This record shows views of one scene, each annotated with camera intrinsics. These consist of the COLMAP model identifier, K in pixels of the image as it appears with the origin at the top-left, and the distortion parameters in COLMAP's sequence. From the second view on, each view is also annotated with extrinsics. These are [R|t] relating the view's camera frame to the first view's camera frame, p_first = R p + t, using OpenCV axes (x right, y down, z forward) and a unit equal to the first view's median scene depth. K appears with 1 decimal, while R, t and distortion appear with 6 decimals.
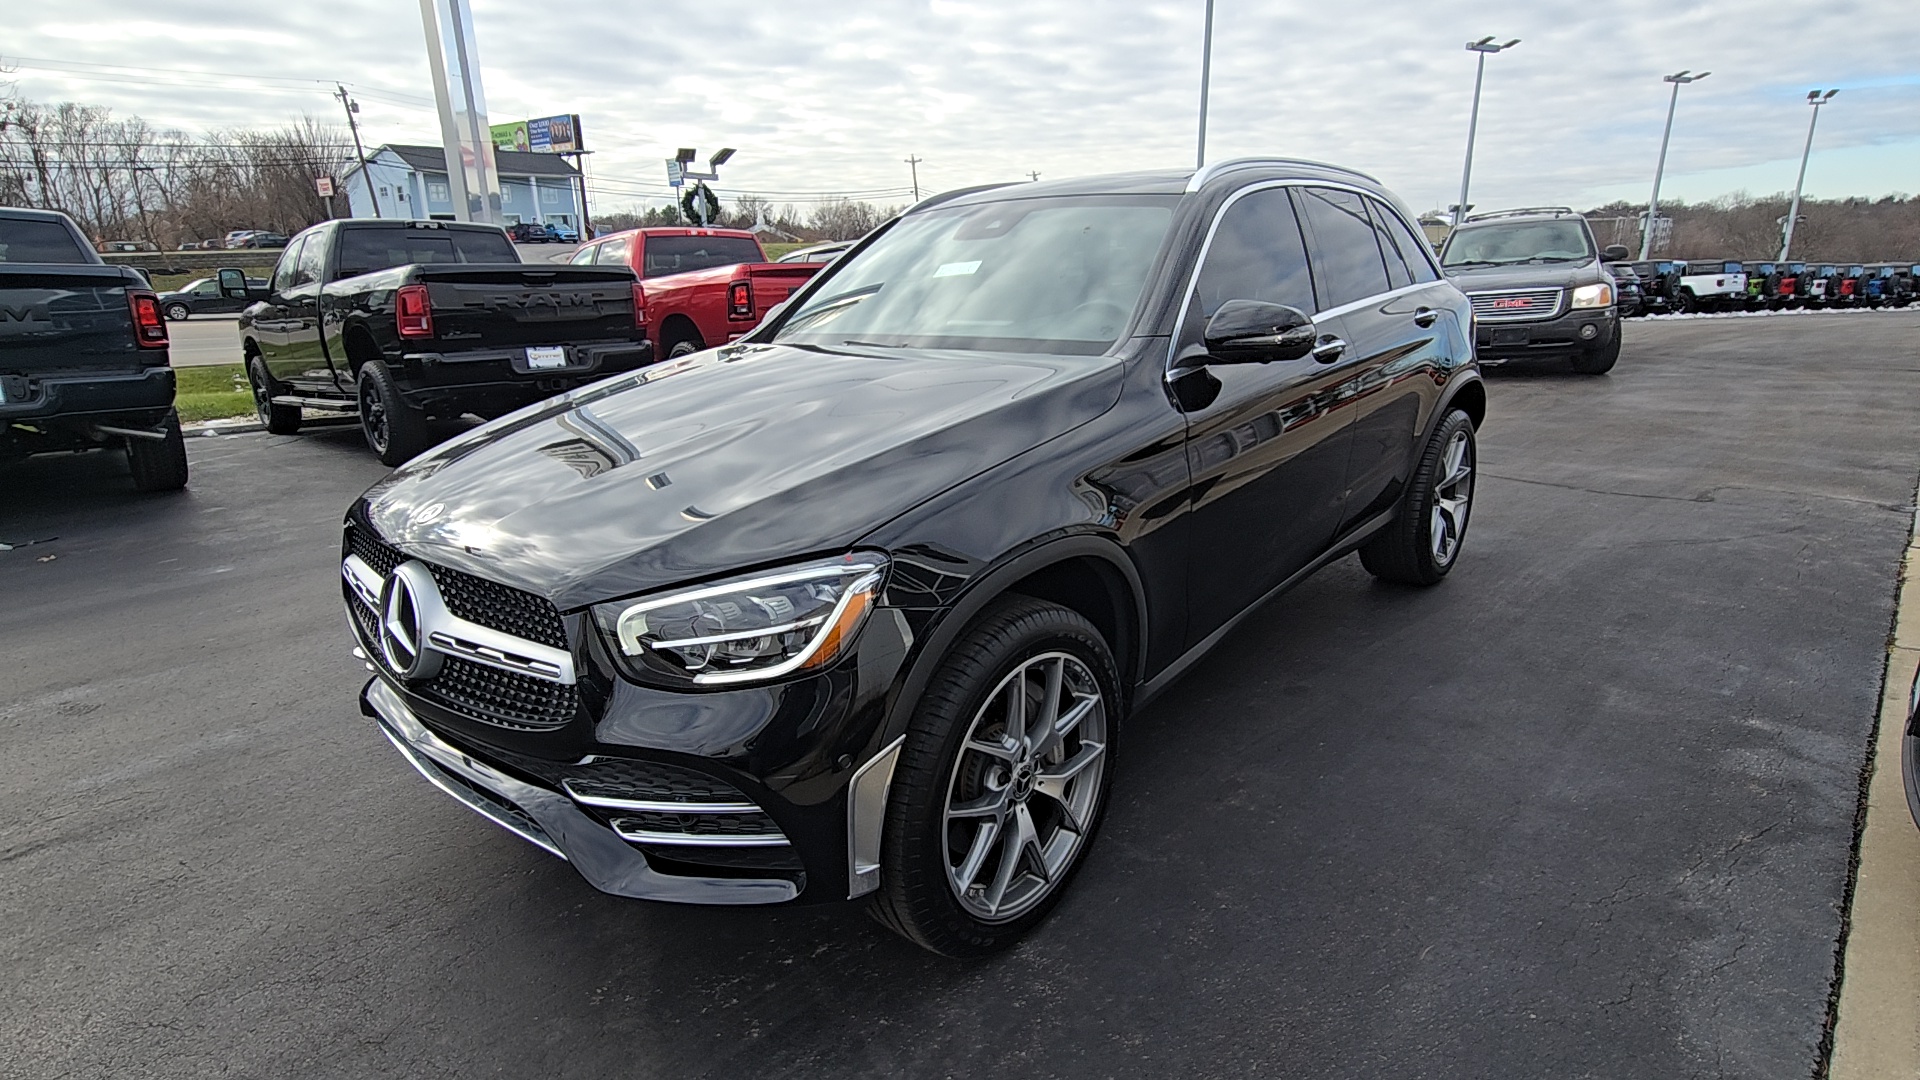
lens RADIAL K [[965.1, 0, 952.8], [0, 965.1, 533.8], [0, 0, 1]] dist [-0.001194, -0.000708]
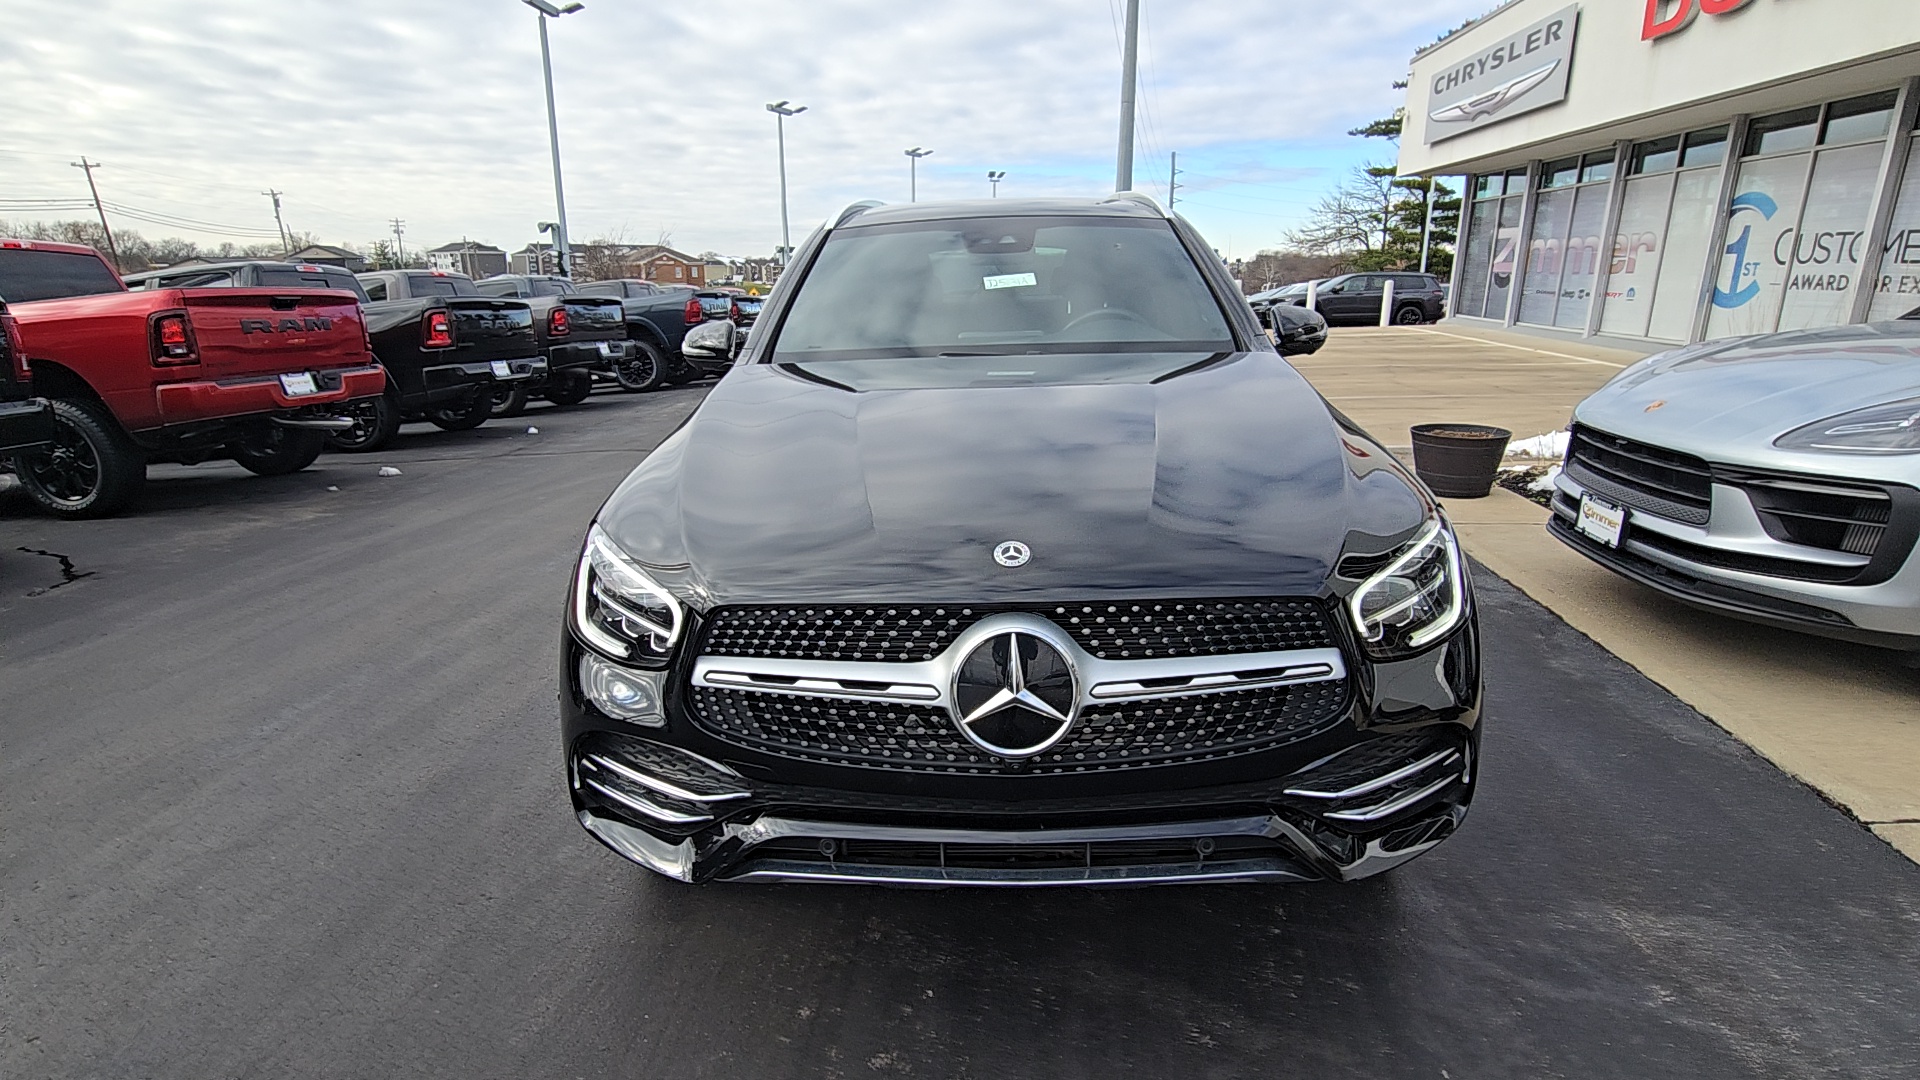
lens RADIAL K [[965.1, 0, 949.9], [0, 965.1, 532.3], [0, 0, 1]] dist [-0.001194, -0.000708]
pose [[0.777959, -0.145483, 0.611240, -0.063359], [0.167902, 0.985582, 0.020883, -0.003537], [-0.605465, 0.086382, 0.791170, 0.021656]]
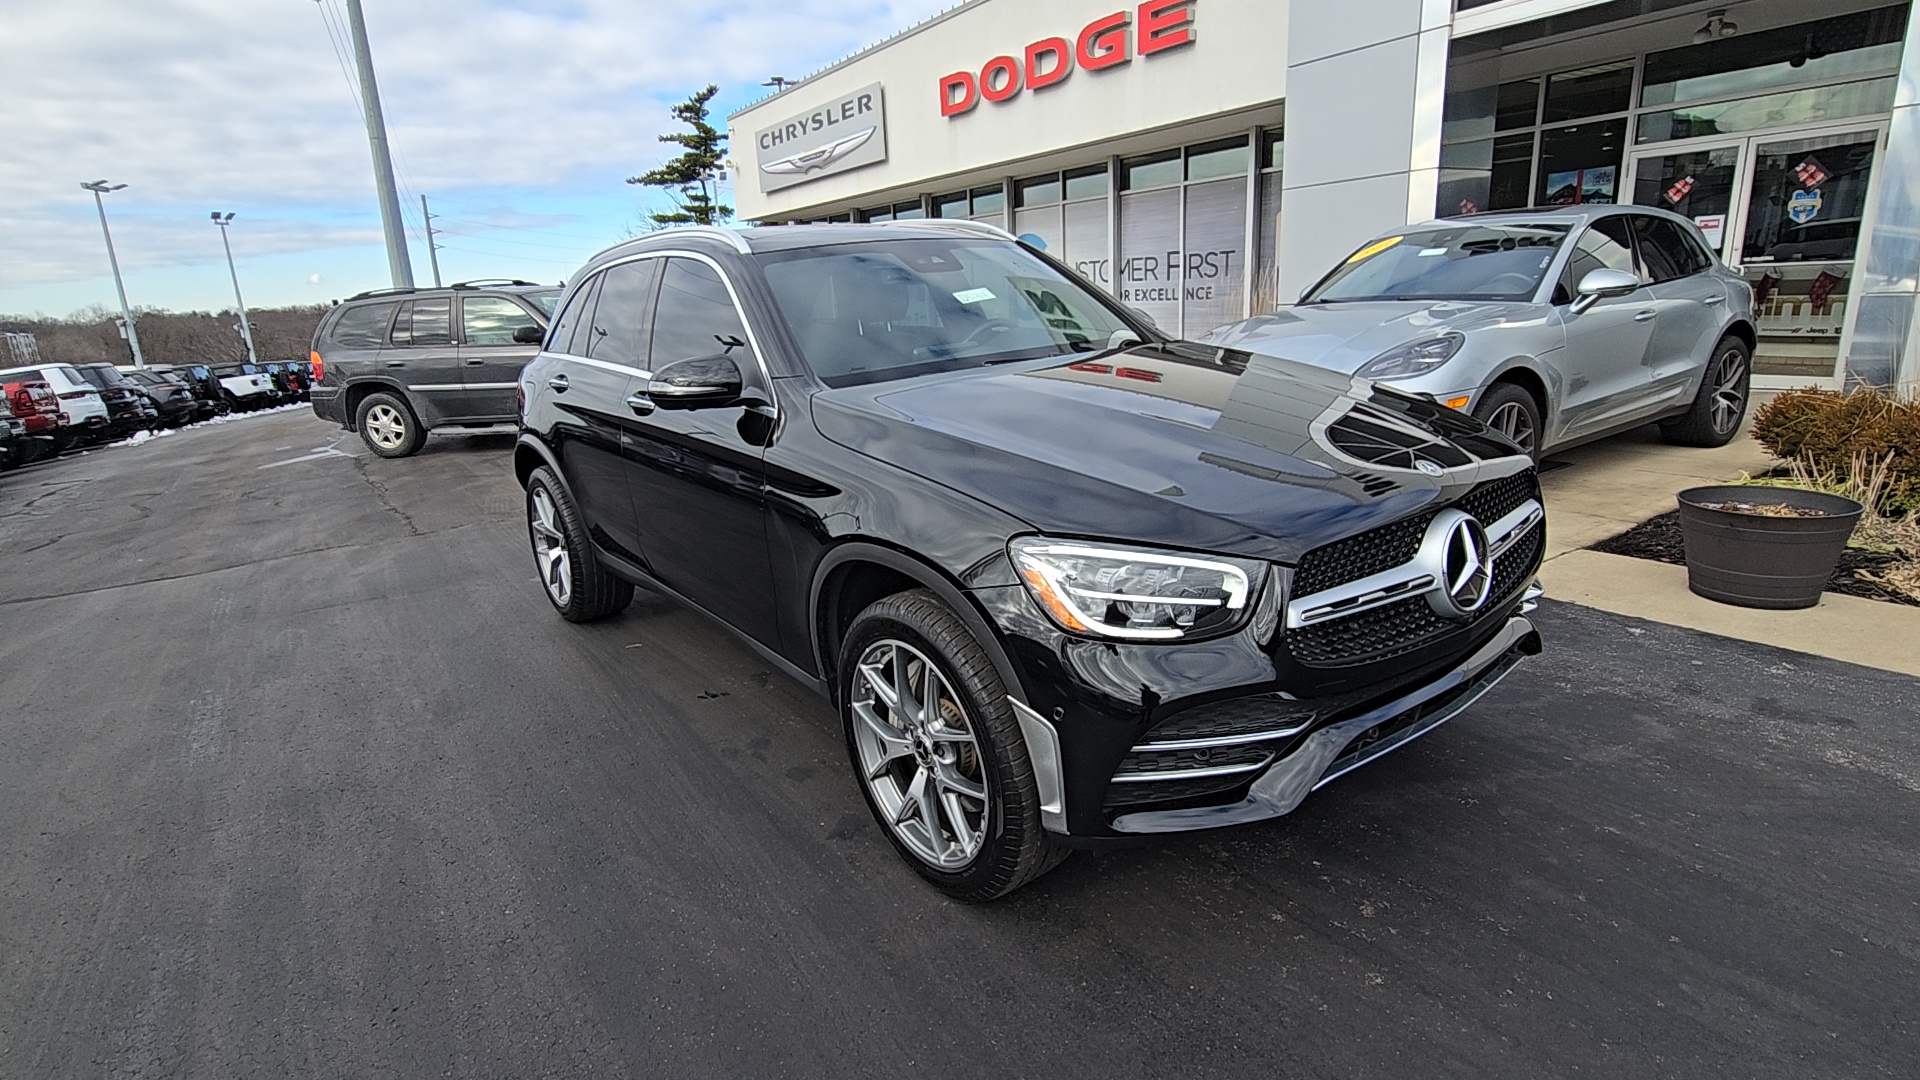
lens RADIAL K [[965.1, 0, 943.4], [0, 965.1, 536.0], [0, 0, 1]] dist [-0.001194, -0.000708]
pose [[0.198397, -0.225395, 0.953853, -0.101119], [0.326384, 0.932847, 0.152545, -0.017472], [-0.924182, 0.281058, 0.258639, 0.072879]]
